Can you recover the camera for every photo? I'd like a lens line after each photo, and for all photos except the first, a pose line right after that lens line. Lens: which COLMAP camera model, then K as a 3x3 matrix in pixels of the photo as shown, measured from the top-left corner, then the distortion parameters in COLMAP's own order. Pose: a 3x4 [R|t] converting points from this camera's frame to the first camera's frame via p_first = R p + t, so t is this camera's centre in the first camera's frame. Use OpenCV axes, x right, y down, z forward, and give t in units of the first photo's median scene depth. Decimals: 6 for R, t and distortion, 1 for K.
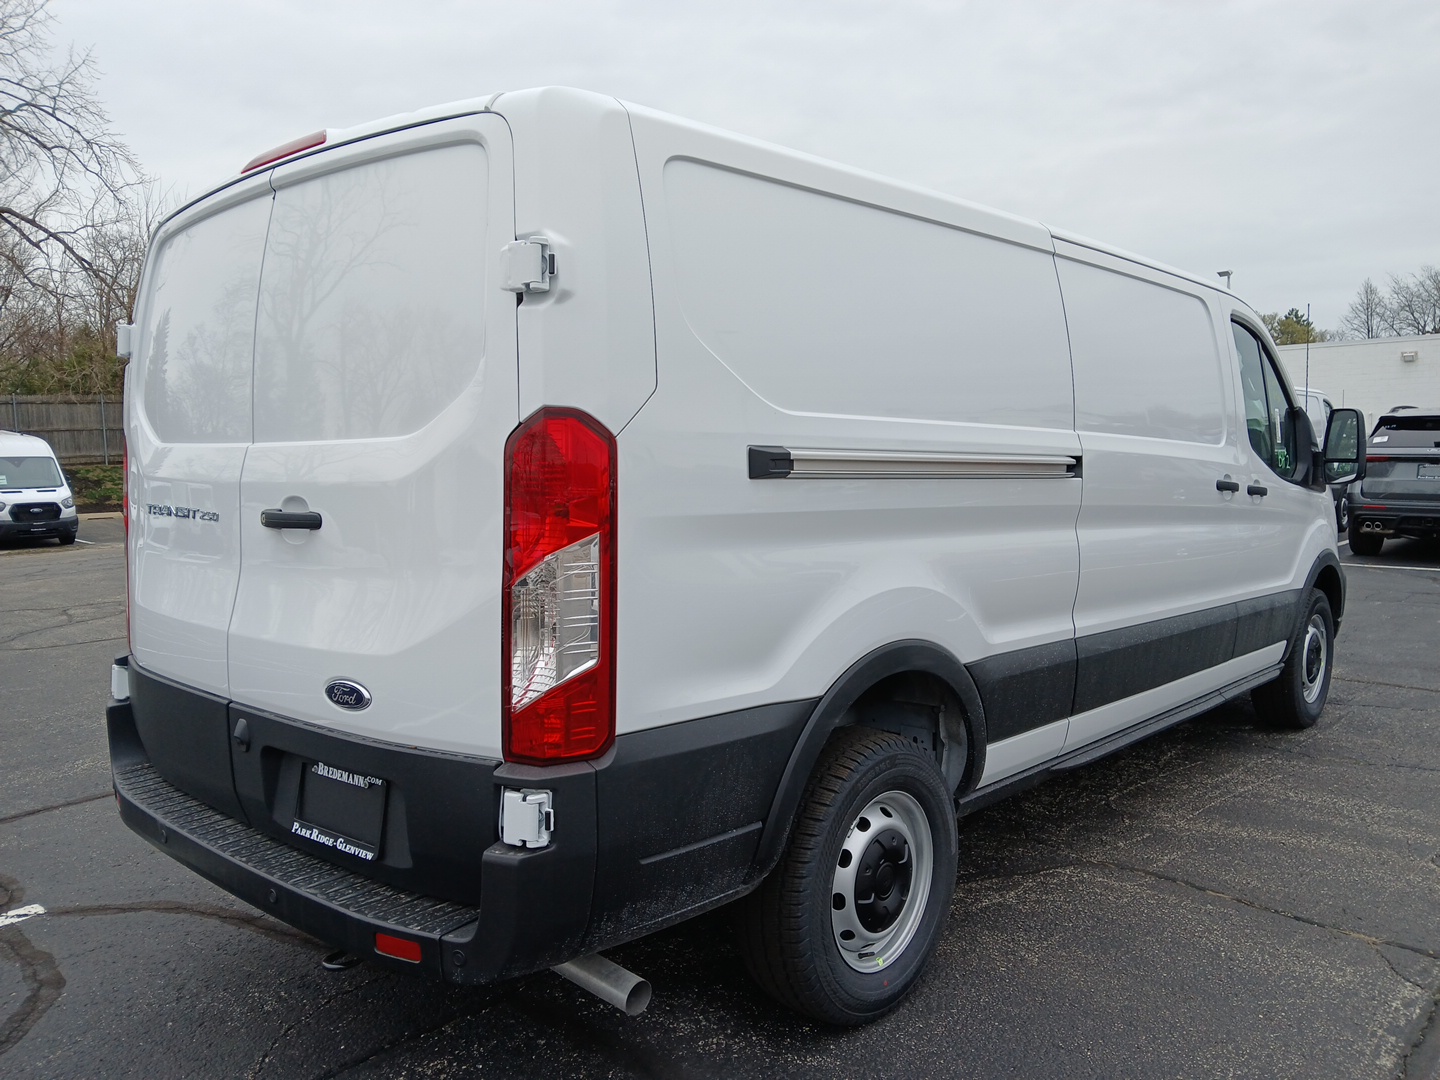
lens RADIAL K [[1151.9, 0, 720.0], [0, 1151.9, 540.0], [0, 0, 1]] dist [0.024921, -0.061469]
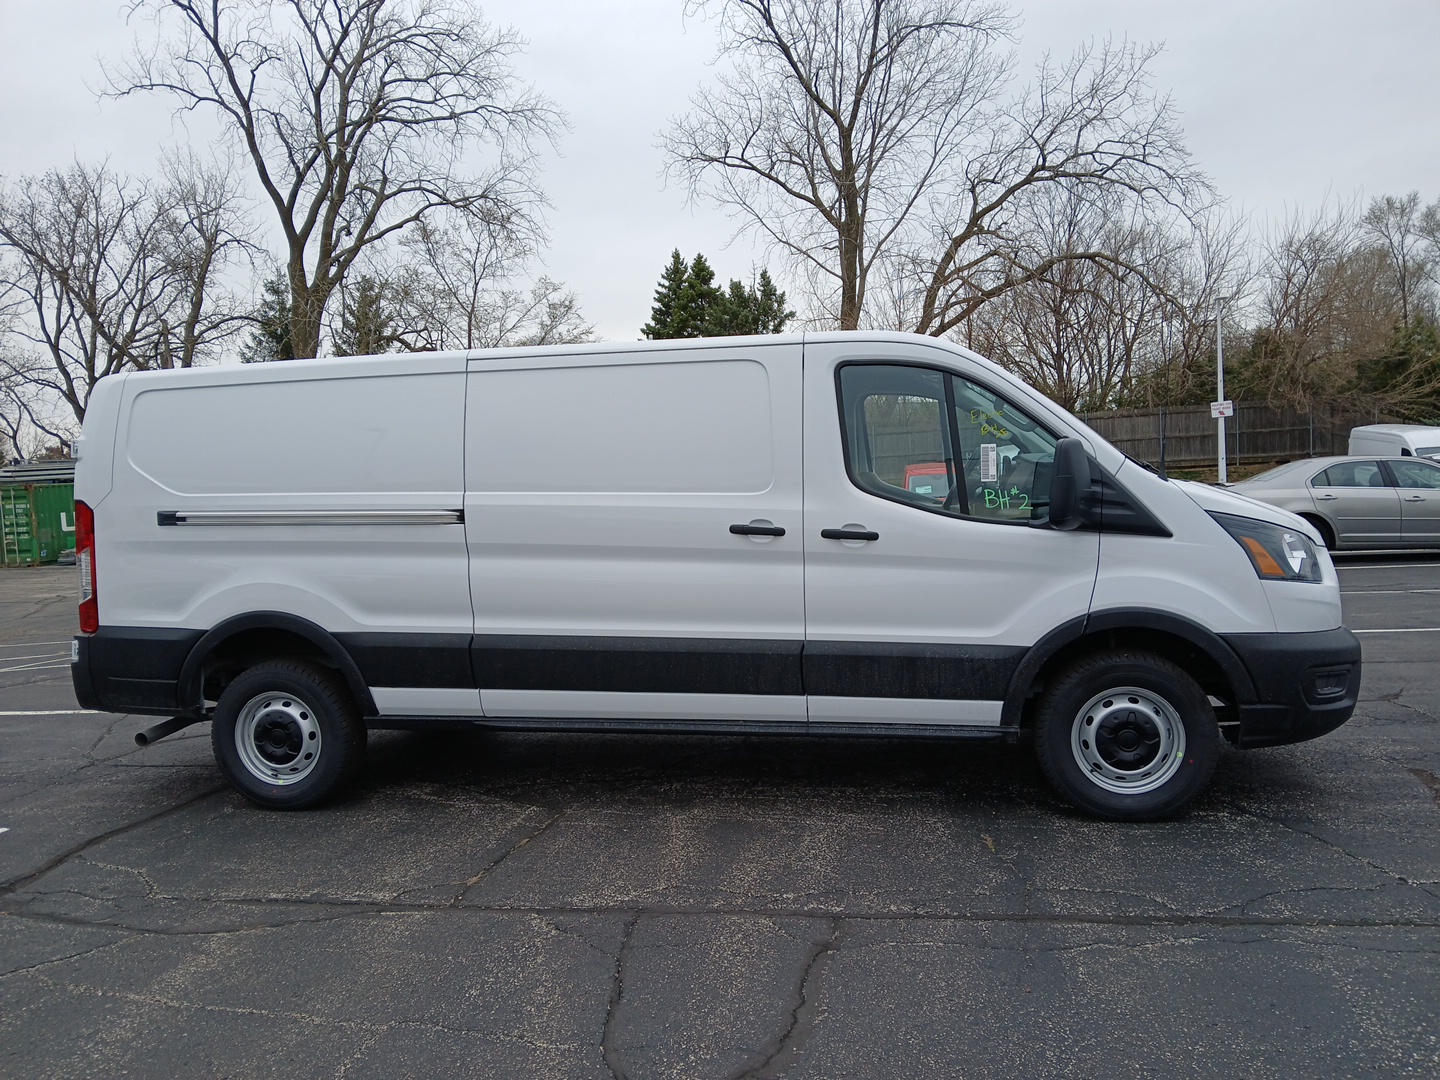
lens RADIAL K [[1151.9, 0, 720.0], [0, 1151.9, 540.0], [0, 0, 1]] dist [0.024921, -0.061469]
pose [[0.517488, 0.038107, -0.854842, 1.719457], [-0.034194, 0.999131, 0.023840, -0.079081], [0.855007, 0.016893, 0.518341, 0.515743]]
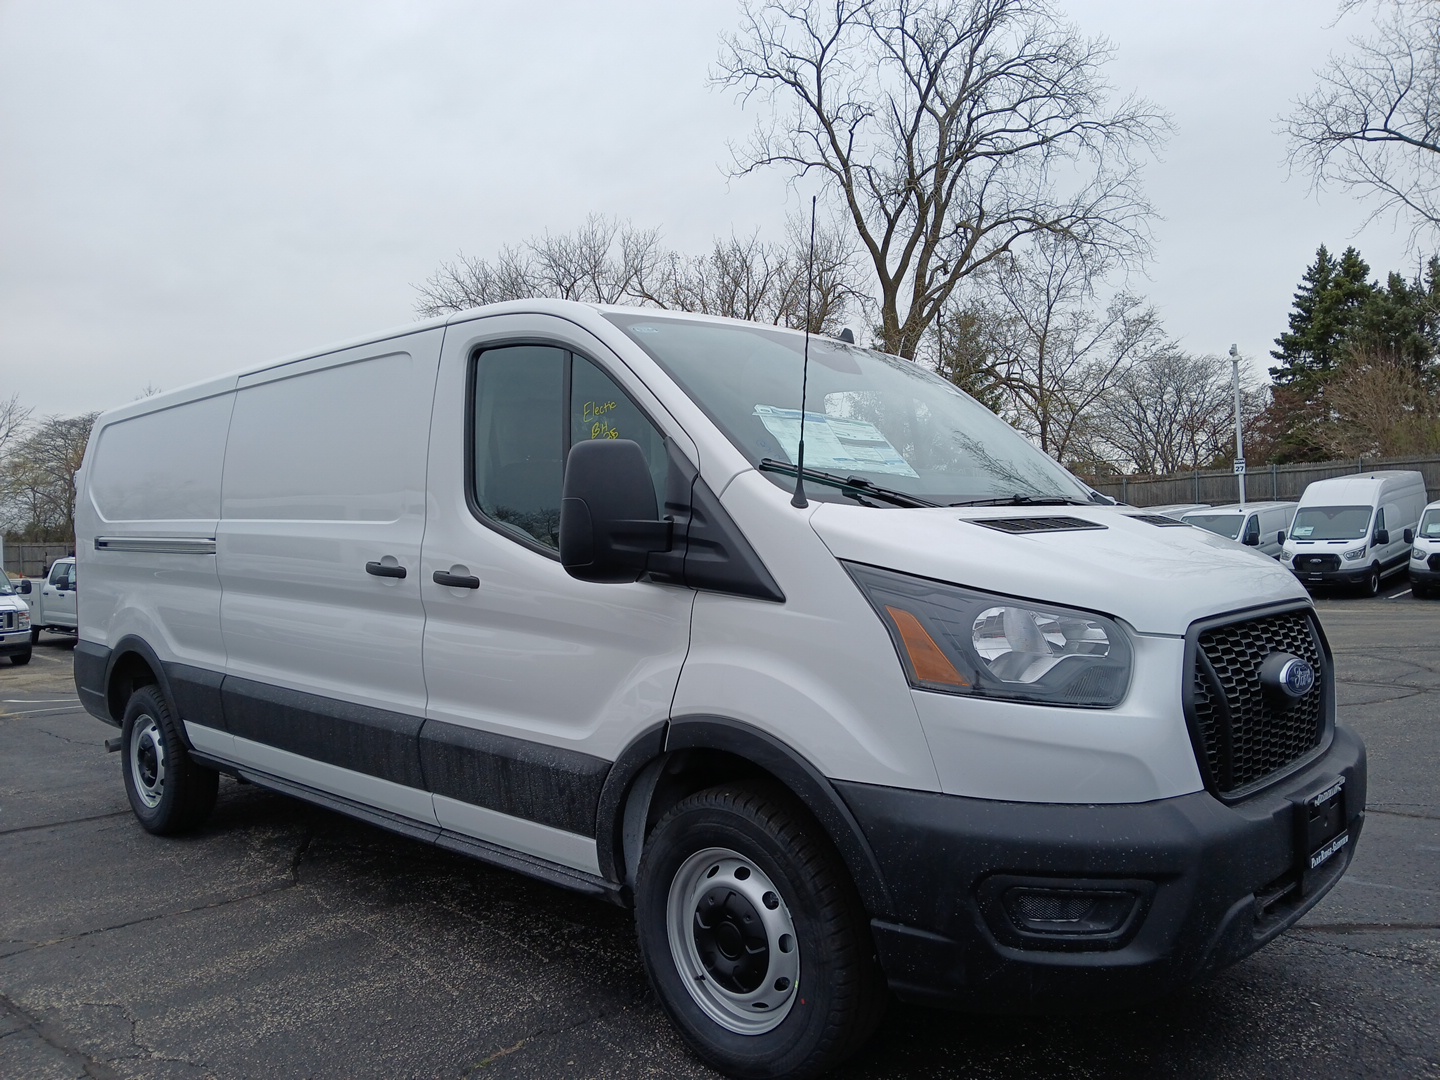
lens RADIAL K [[1118.4, 0, 720.0], [0, 1118.4, 540.0], [0, 0, 1]] dist [0.097881, -0.126554]
pose [[-0.017706, 0.021553, -0.999611, 1.607868], [-0.044094, 0.998778, 0.022316, -0.124419], [0.998870, 0.044472, -0.016734, 1.587127]]
